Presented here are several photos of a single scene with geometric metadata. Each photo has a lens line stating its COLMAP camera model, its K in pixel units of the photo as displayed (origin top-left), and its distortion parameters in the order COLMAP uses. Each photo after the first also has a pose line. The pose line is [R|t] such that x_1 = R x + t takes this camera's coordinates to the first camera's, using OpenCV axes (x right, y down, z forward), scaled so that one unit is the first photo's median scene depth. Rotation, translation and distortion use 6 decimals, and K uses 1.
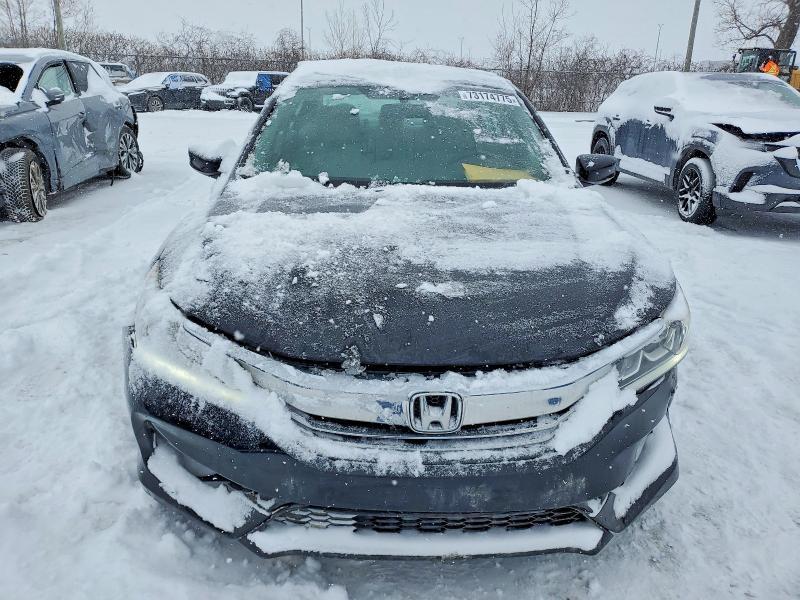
lens RADIAL K [[608.5, 0, 398.5], [0, 608.5, 298.3], [0, 0, 1]] dist [0.019564, -0.002322]
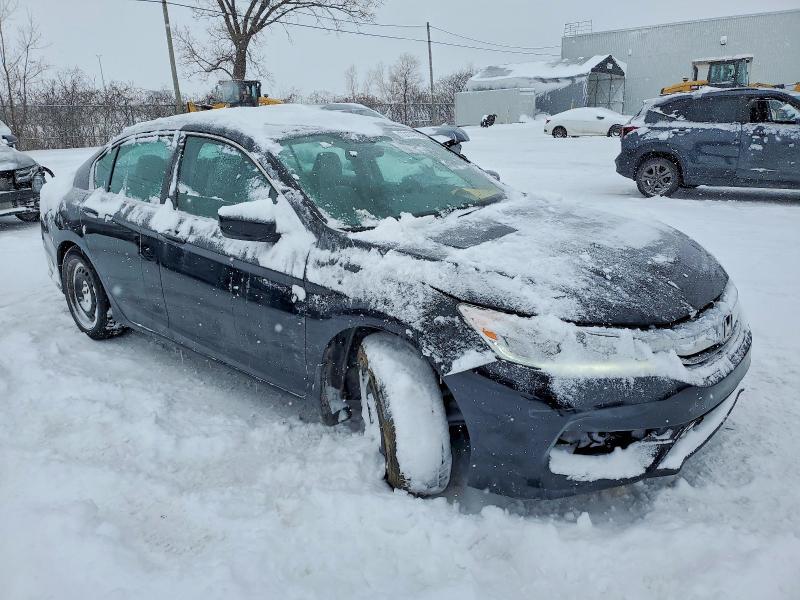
lens RADIAL K [[608.5, 0, 399.3], [0, 608.5, 304.1], [0, 0, 1]] dist [0.019564, -0.002322]
pose [[0.698263, -0.258659, 0.667477, -1.377987], [0.281839, 0.956462, 0.075807, -0.200791], [-0.658024, 0.135187, 0.740762, 0.324215]]
